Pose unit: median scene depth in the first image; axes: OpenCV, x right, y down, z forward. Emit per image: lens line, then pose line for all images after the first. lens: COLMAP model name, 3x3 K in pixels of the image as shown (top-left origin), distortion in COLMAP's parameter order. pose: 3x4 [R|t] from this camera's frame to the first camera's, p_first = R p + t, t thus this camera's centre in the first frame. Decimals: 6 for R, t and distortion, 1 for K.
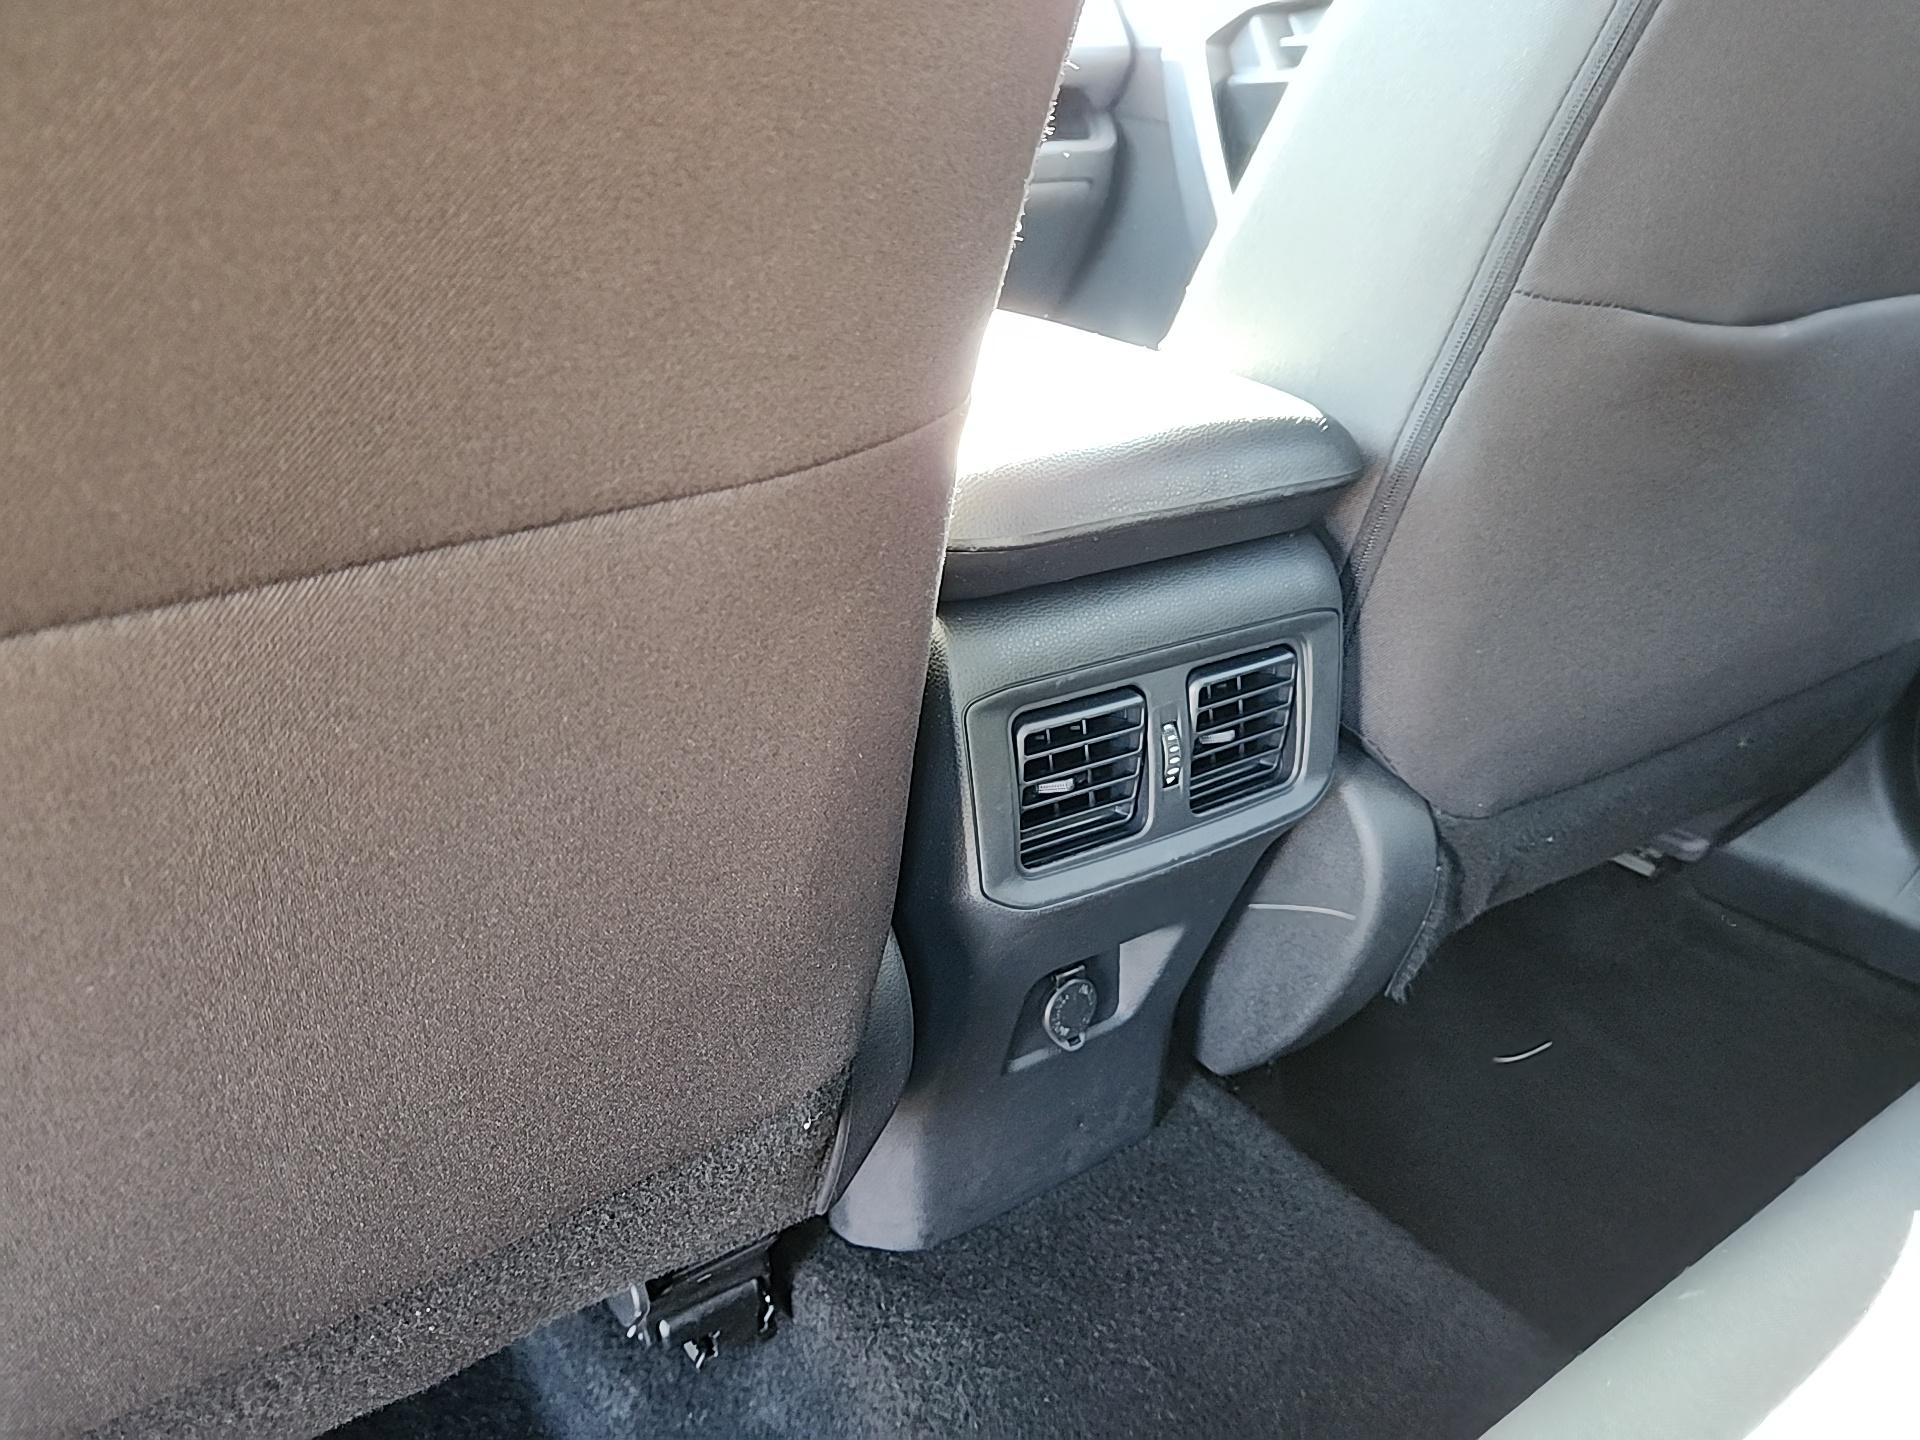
lens RADIAL K [[1894.2, 0, 957.5], [0, 1894.2, 720.6], [0, 0, 1]] dist [0.051459, 0.000000]
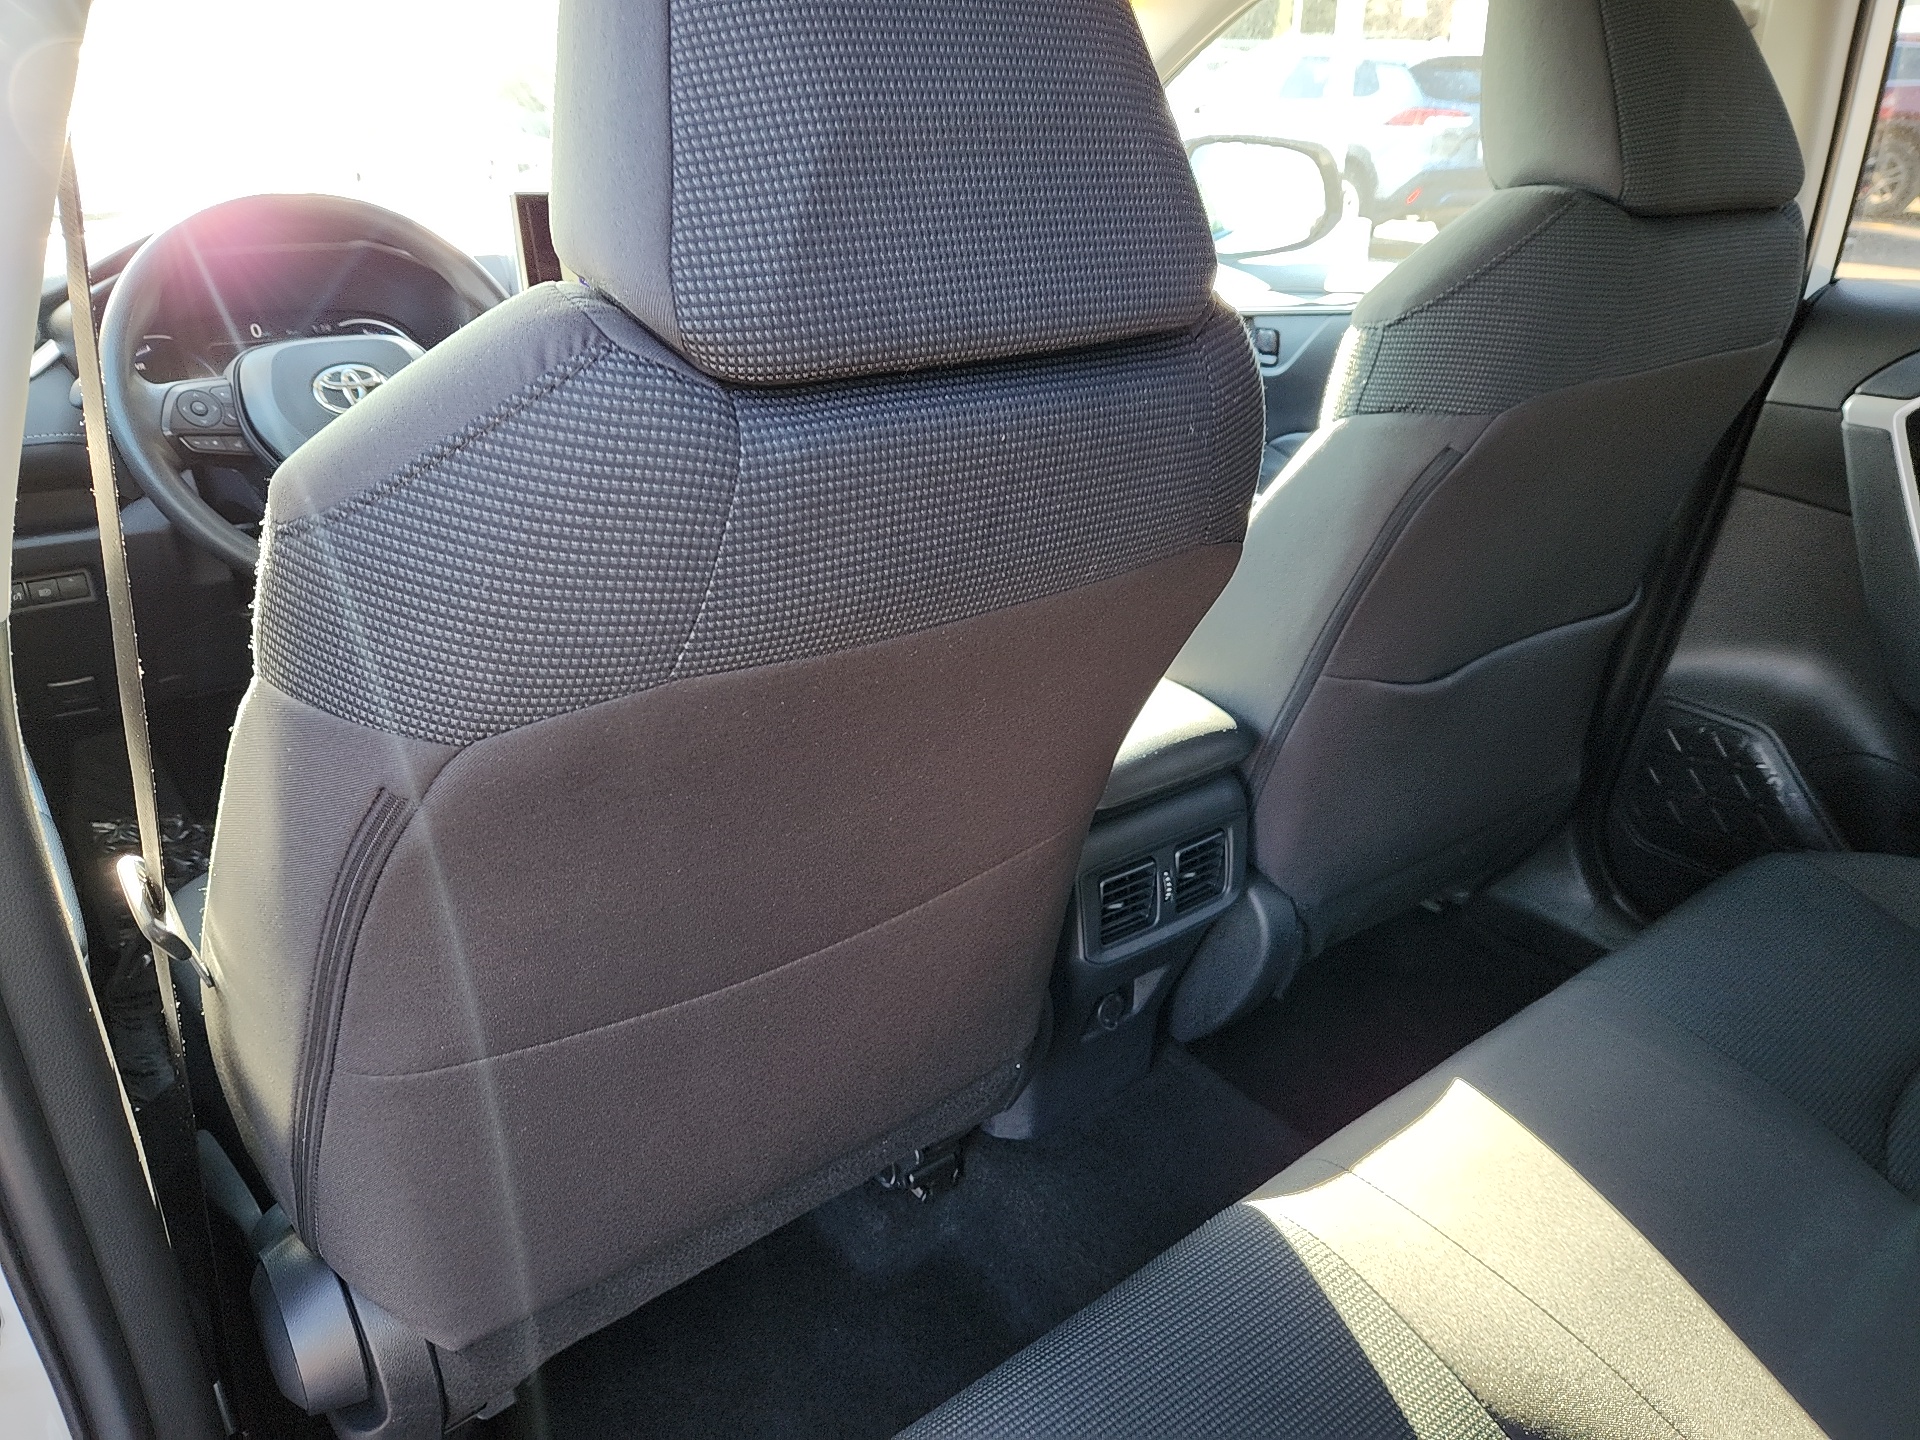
lens RADIAL K [[1894.2, 0, 963.0], [0, 1894.2, 725.3], [0, 0, 1]] dist [0.051459, 0.000000]
pose [[0.998127, -0.021083, 0.057428, -0.206519], [0.020843, 0.999771, 0.004770, -0.158288], [-0.057515, -0.003564, 0.998338, -0.970738]]
